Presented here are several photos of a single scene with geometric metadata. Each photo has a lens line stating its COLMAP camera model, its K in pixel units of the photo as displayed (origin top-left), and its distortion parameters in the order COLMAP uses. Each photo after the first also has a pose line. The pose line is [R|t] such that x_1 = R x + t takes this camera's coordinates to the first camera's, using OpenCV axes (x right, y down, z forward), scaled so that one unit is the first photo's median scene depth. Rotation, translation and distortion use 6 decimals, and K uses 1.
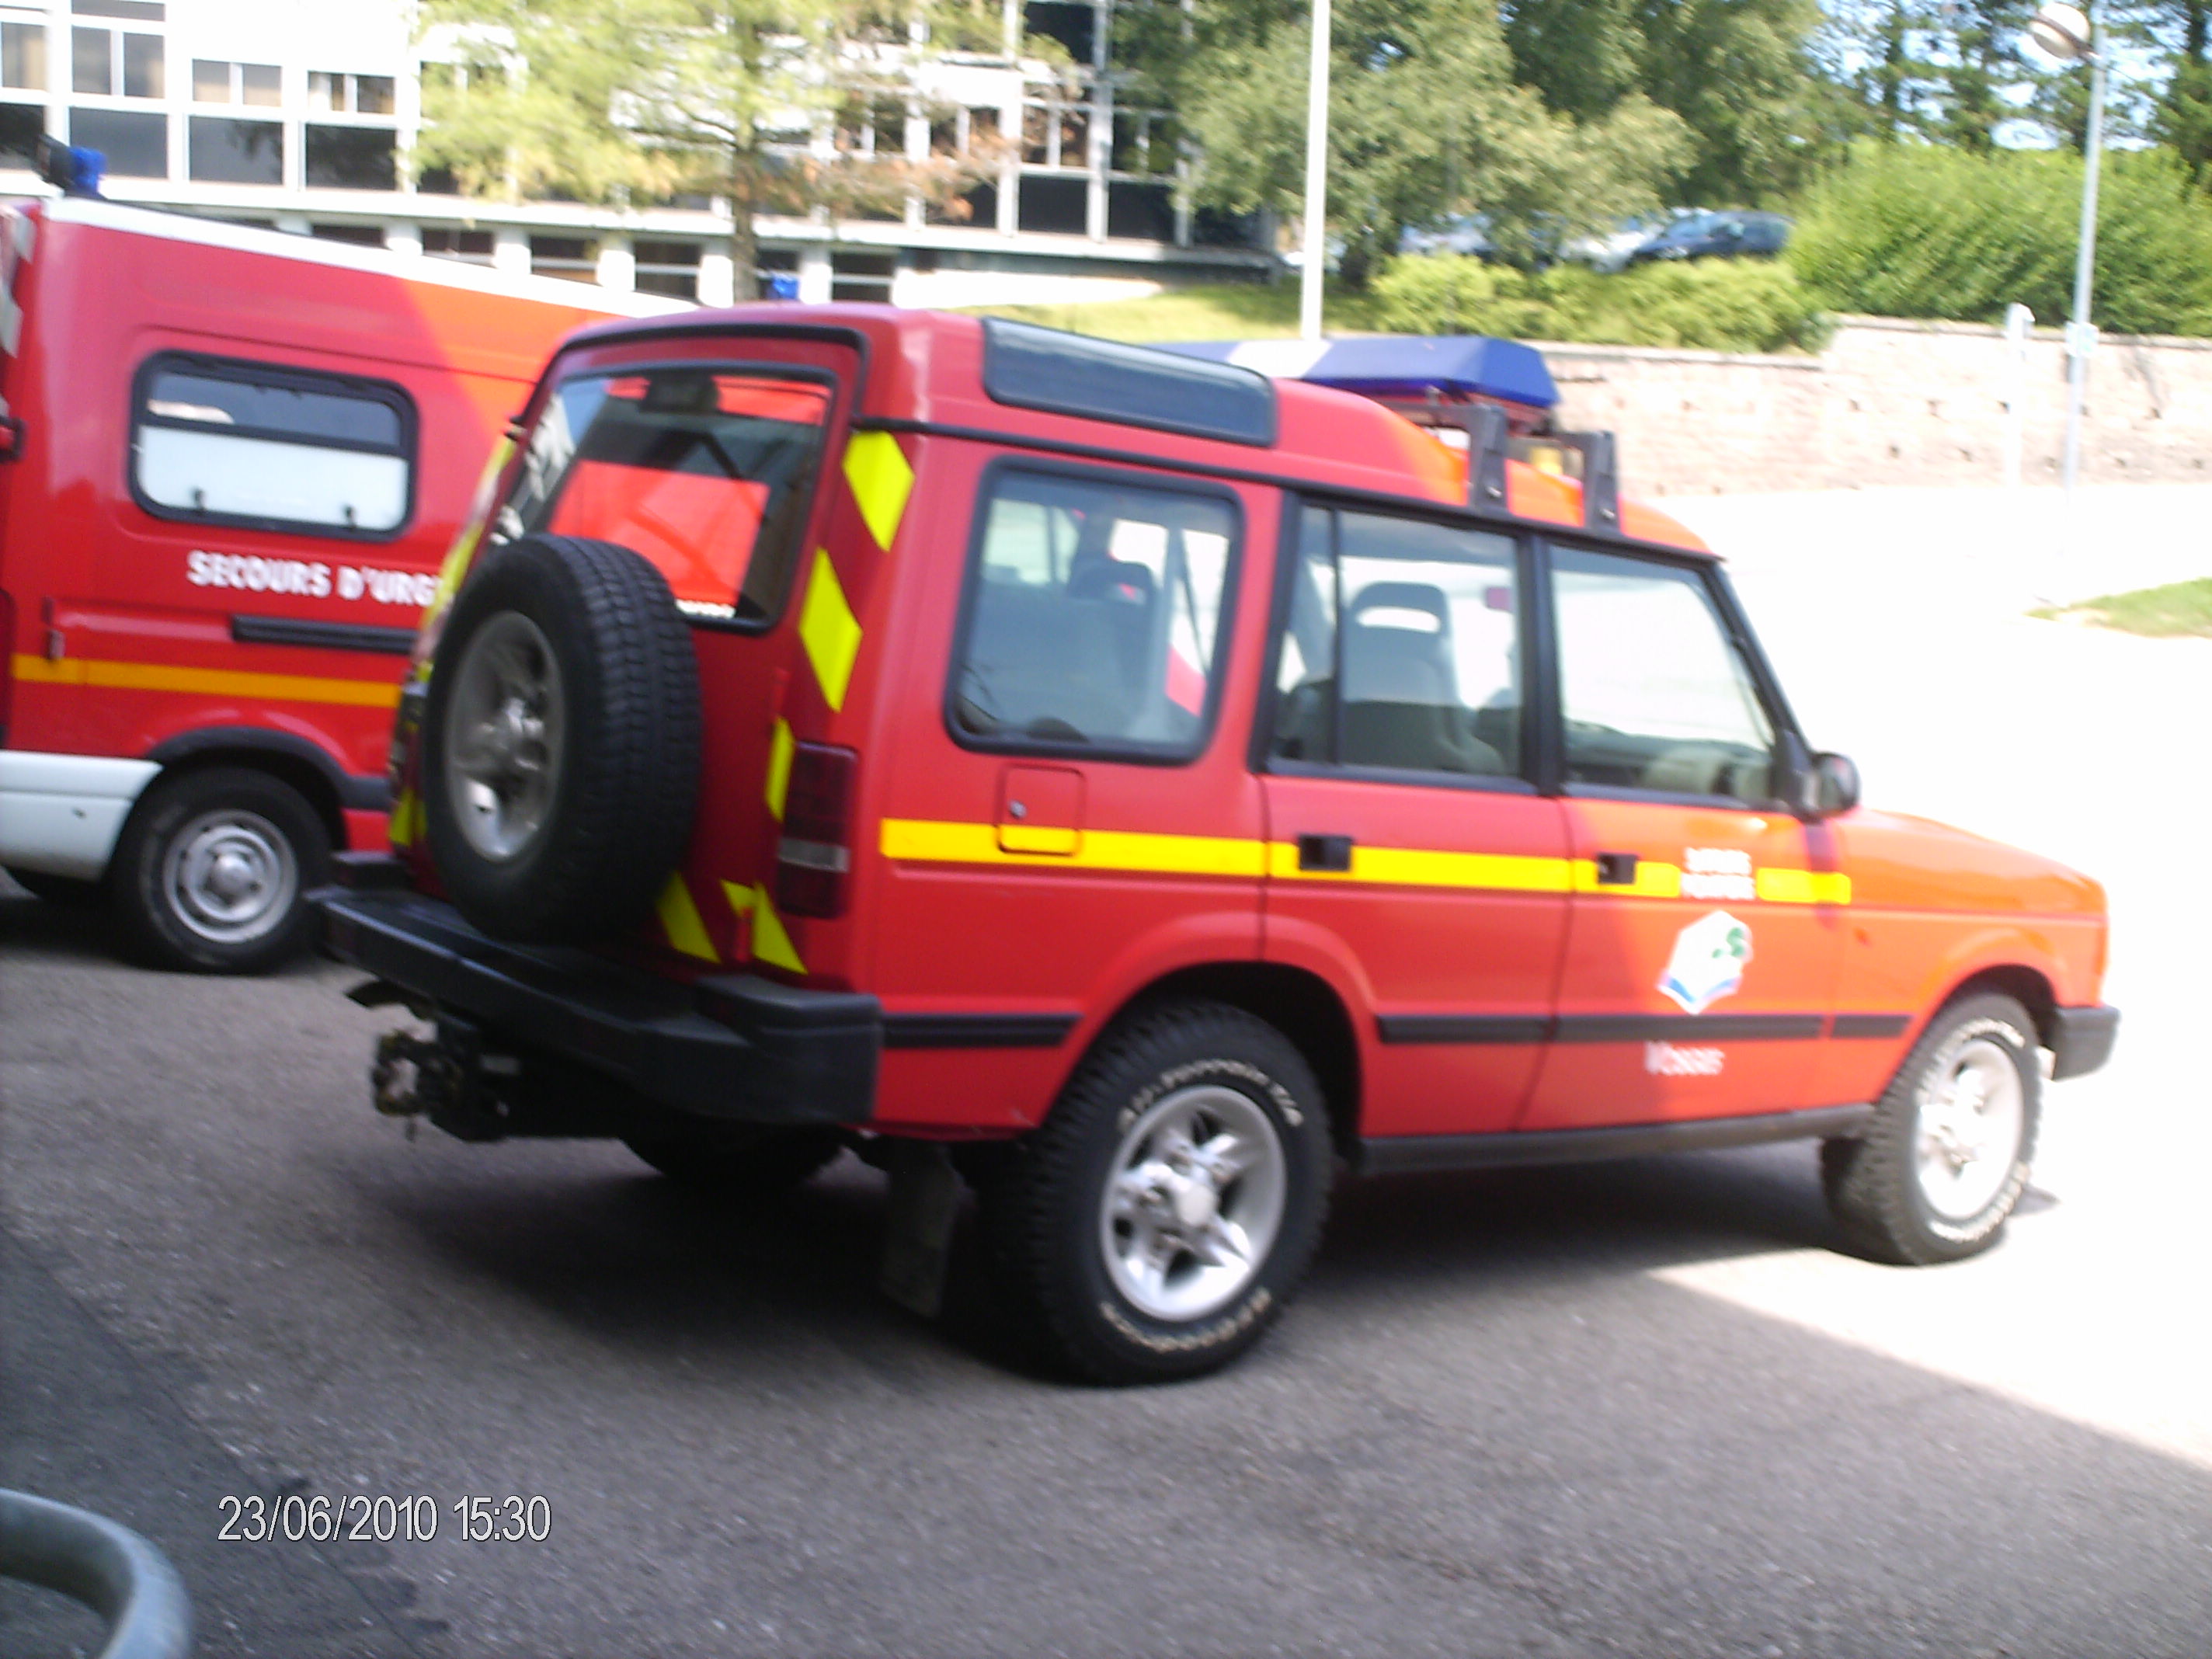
lens RADIAL K [[2640.6, 0, 1106.0], [0, 2640.6, 829.5], [0, 0, 1]] dist [-0.125030, 0.241941]
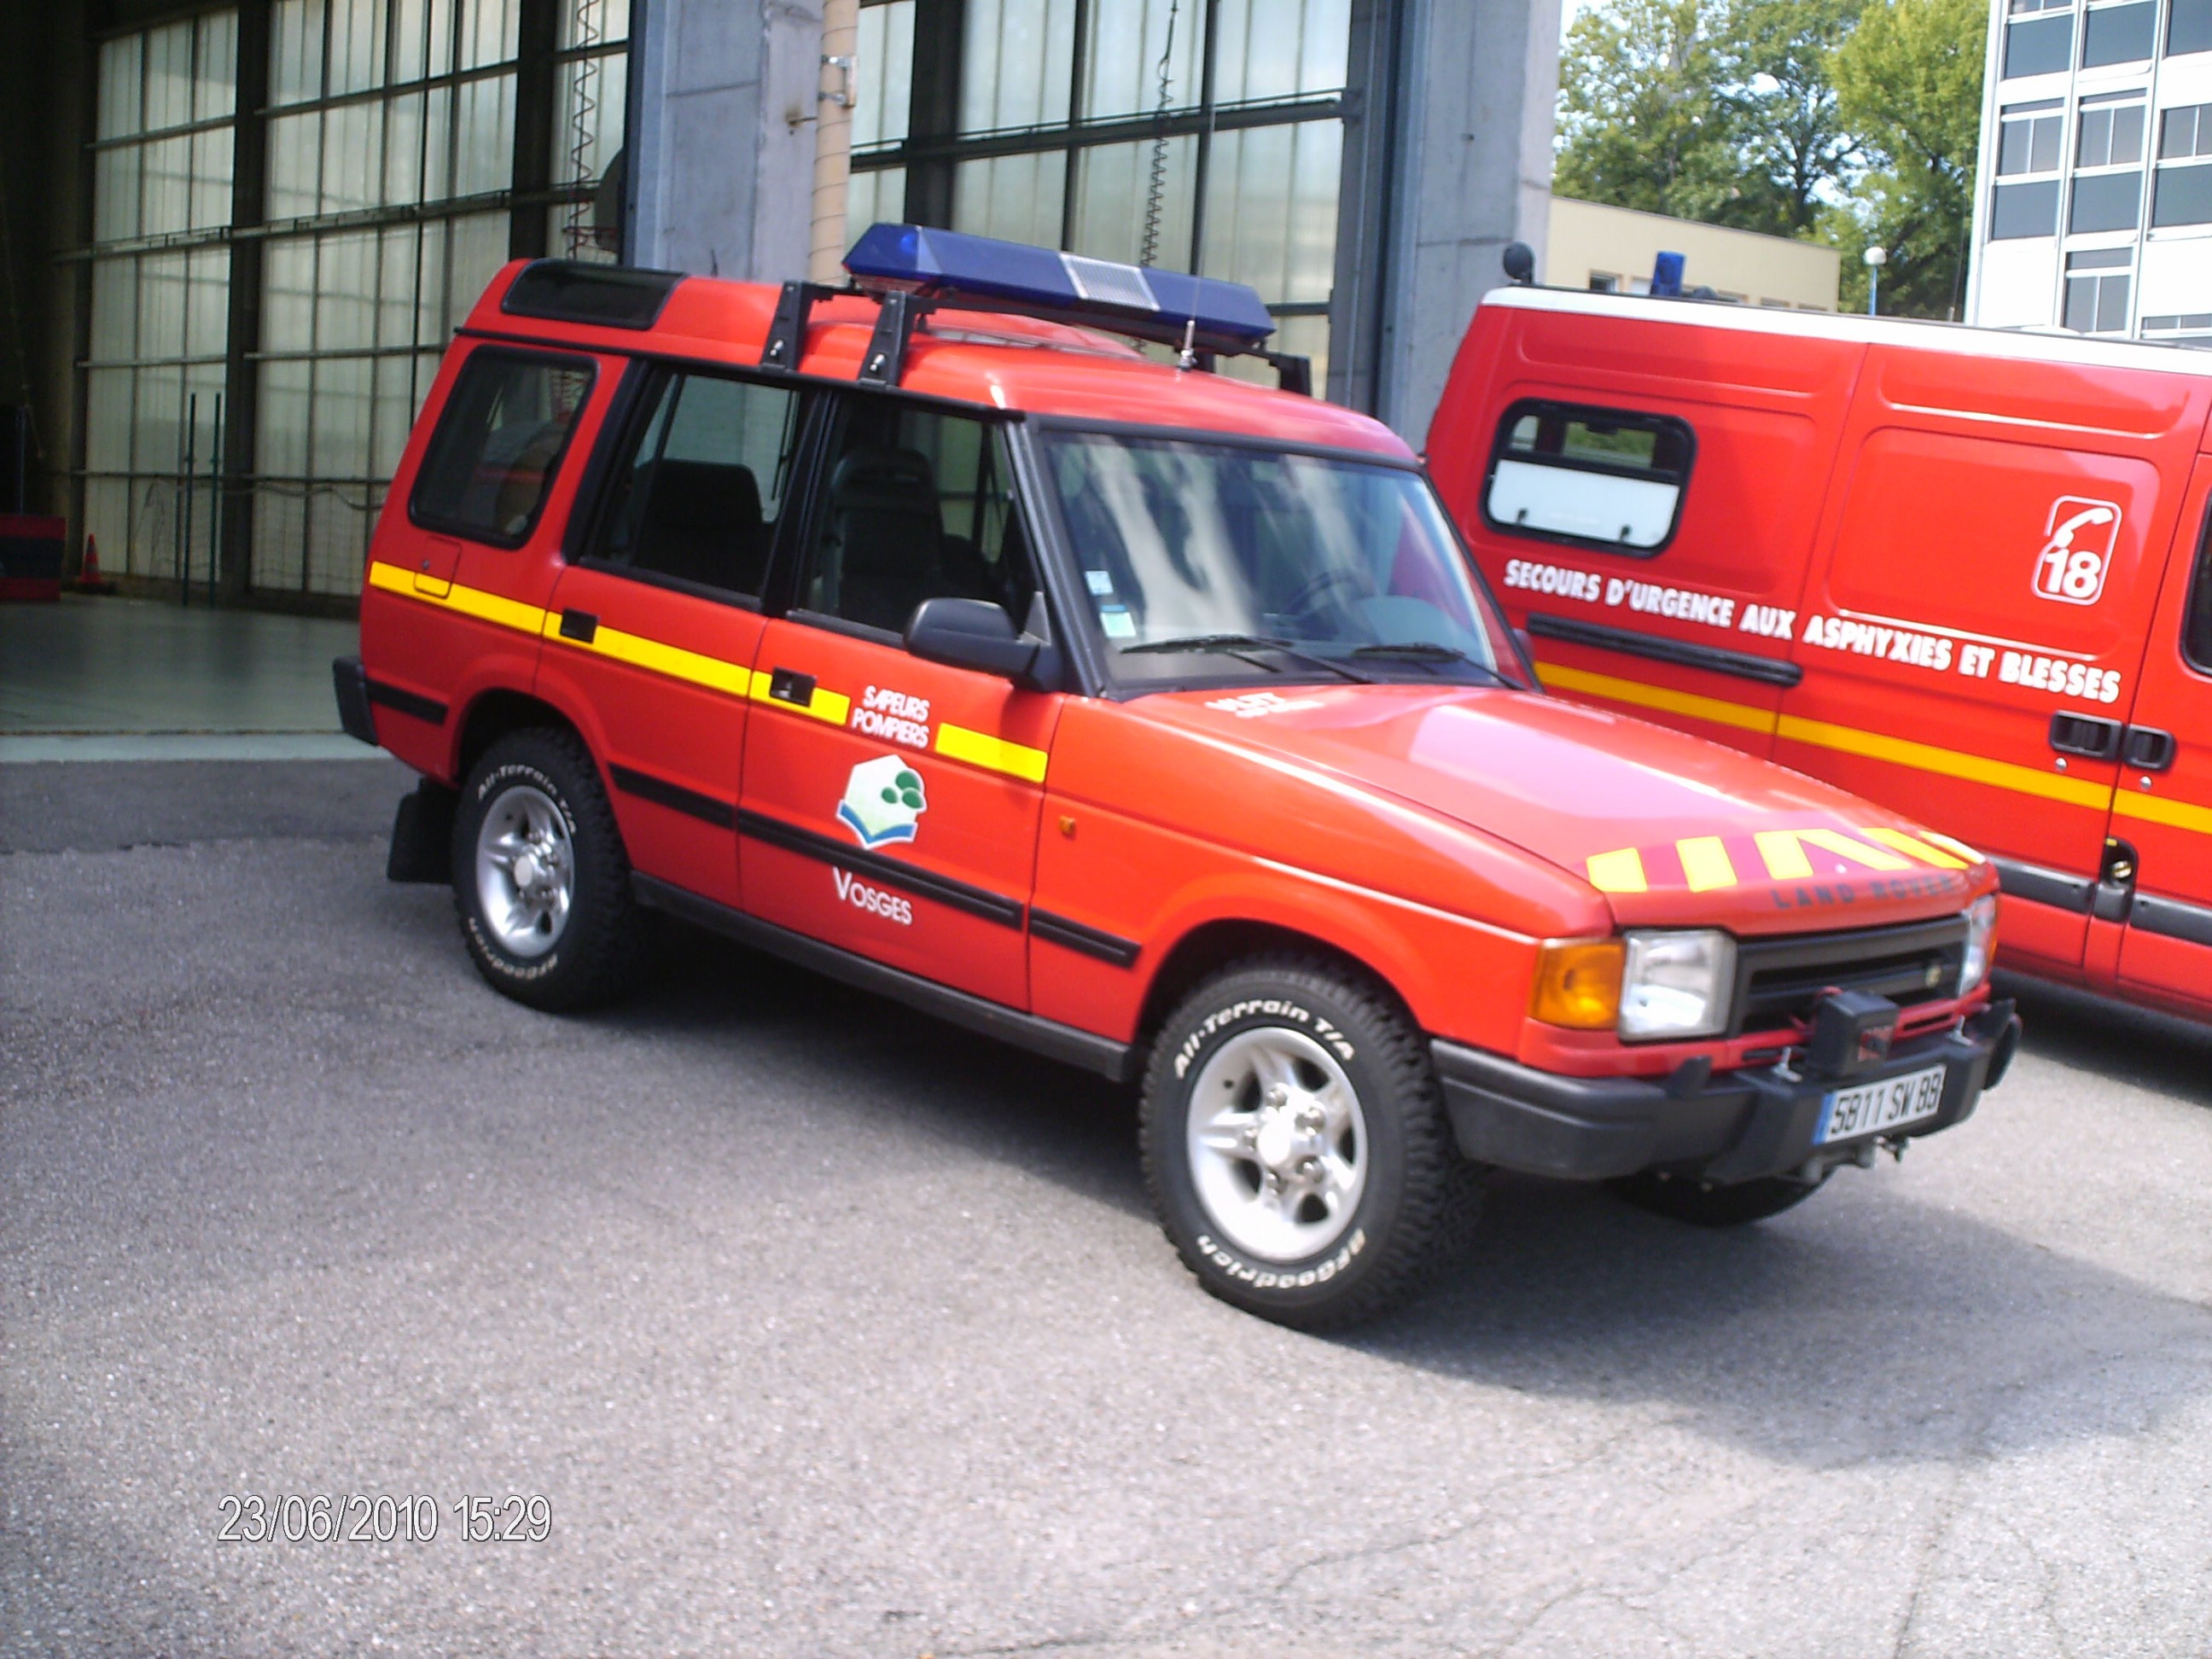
lens RADIAL K [[2640.6, 0, 1106.0], [0, 2640.6, 829.5], [0, 0, 1]] dist [-0.125030, 0.241941]
pose [[0.149789, 0.076541, -0.985751, 1.189806], [-0.193216, 0.980042, 0.046738, -0.003105], [0.969655, 0.183462, 0.161589, 0.881346]]
